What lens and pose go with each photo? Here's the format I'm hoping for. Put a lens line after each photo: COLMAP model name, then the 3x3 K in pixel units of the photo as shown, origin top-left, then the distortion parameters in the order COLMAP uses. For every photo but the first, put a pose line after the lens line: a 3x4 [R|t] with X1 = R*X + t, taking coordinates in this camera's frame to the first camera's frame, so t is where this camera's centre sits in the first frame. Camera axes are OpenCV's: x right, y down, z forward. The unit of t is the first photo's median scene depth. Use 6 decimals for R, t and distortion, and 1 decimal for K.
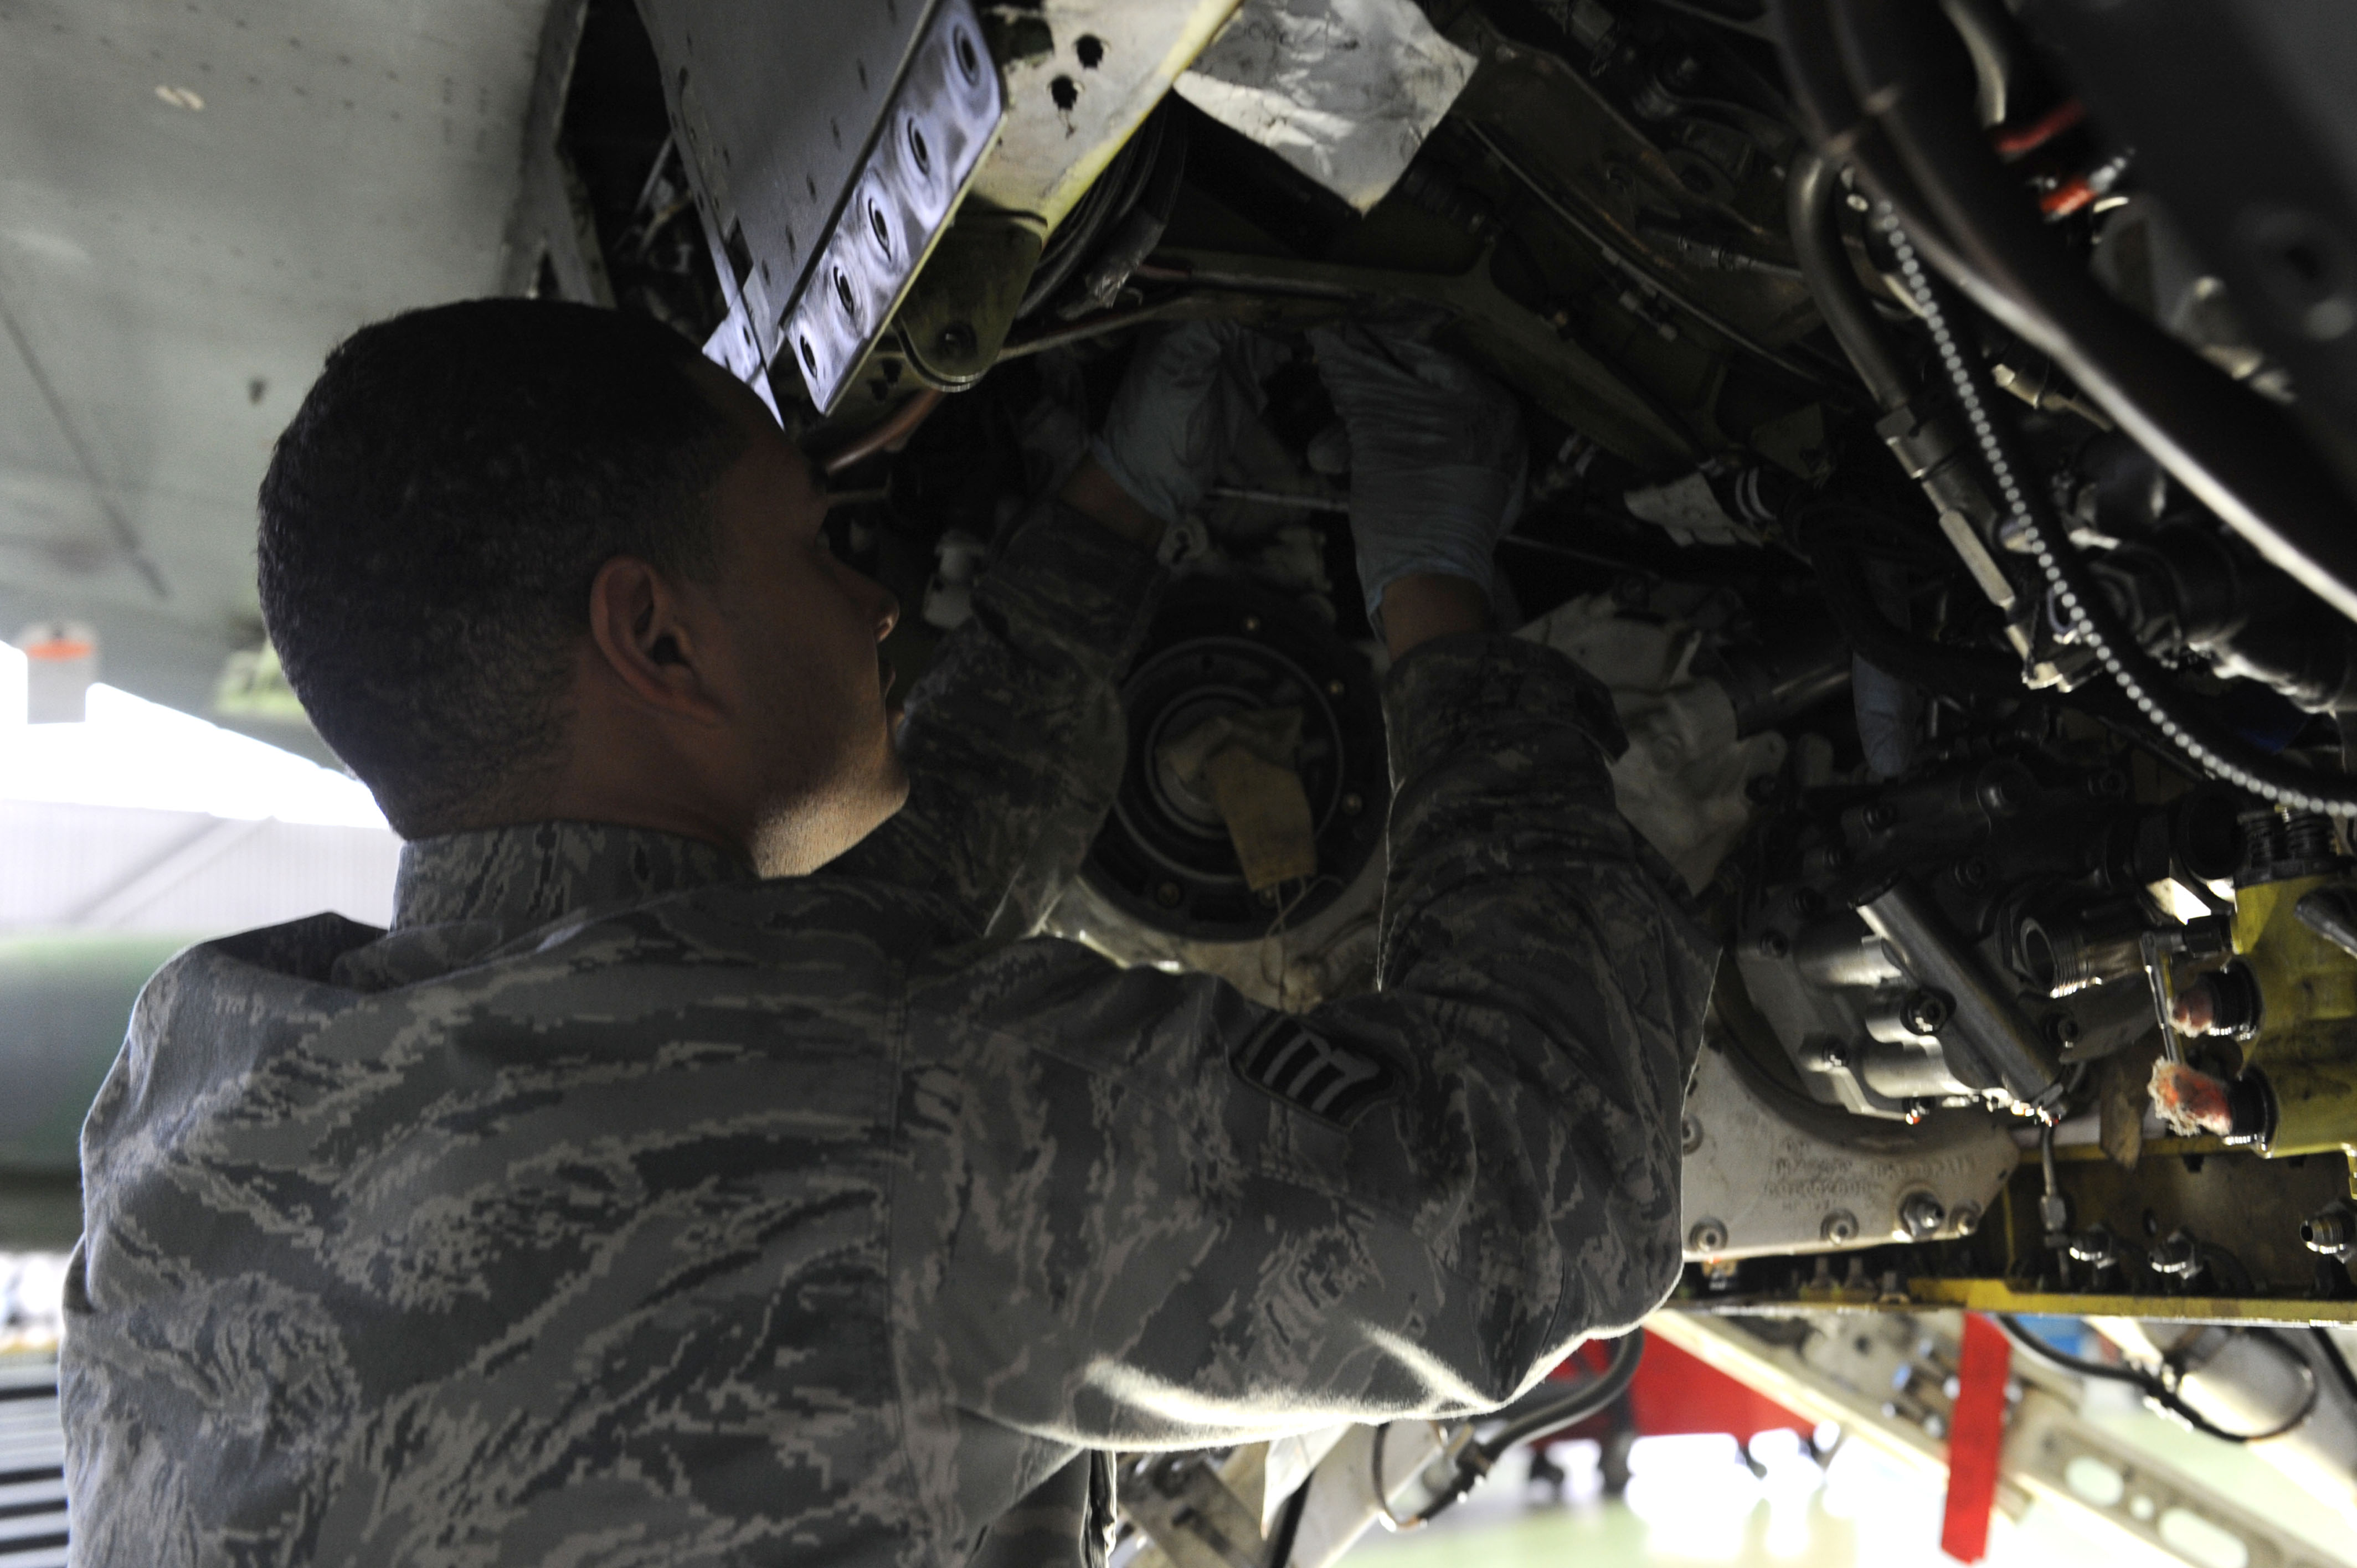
lens RADIAL K [[2450.1, 0, 1179.2], [0, 2450.1, 788.3], [0, 0, 1]] dist [0.028780, 0.000000]
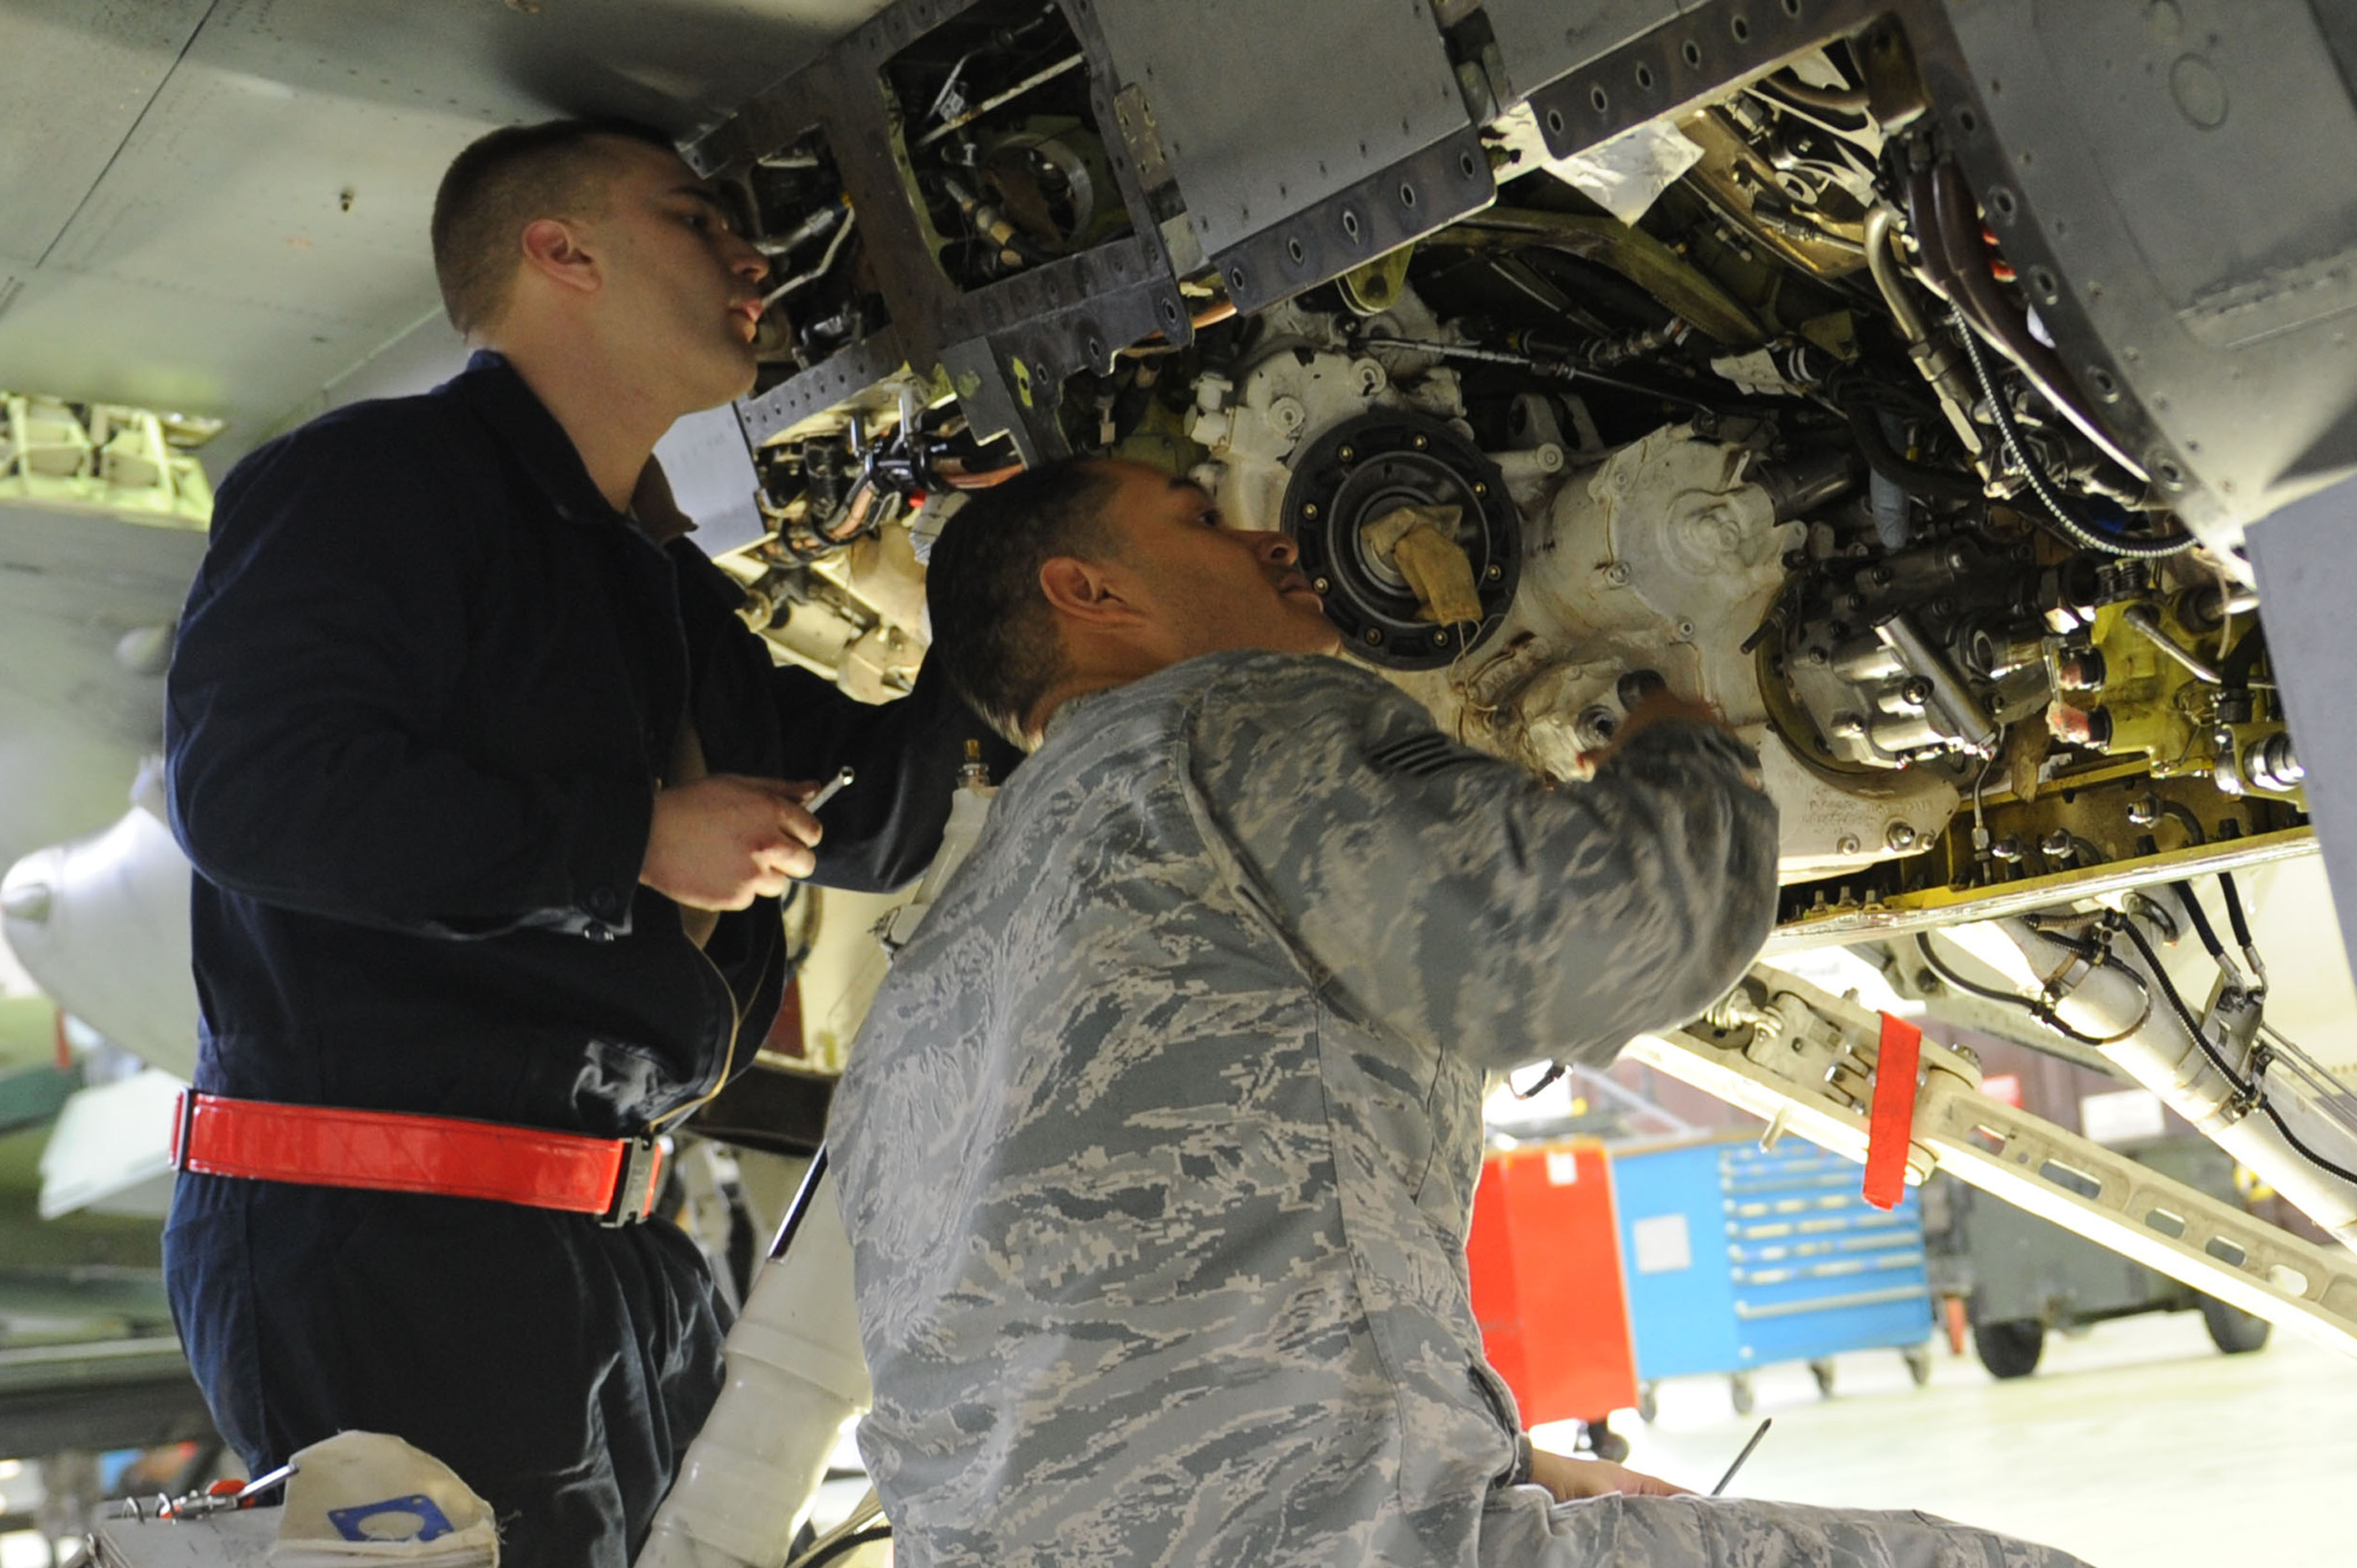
lens RADIAL K [[3234.8, 0, 1178.7], [0, 3234.8, 781.1], [0, 0, 1]] dist [-0.011086, 0.000000]
pose [[0.992686, -0.008192, 0.120443, -0.400469], [0.001380, 0.998399, 0.056539, 0.025164], [-0.120713, -0.055960, 0.991109, -0.974882]]
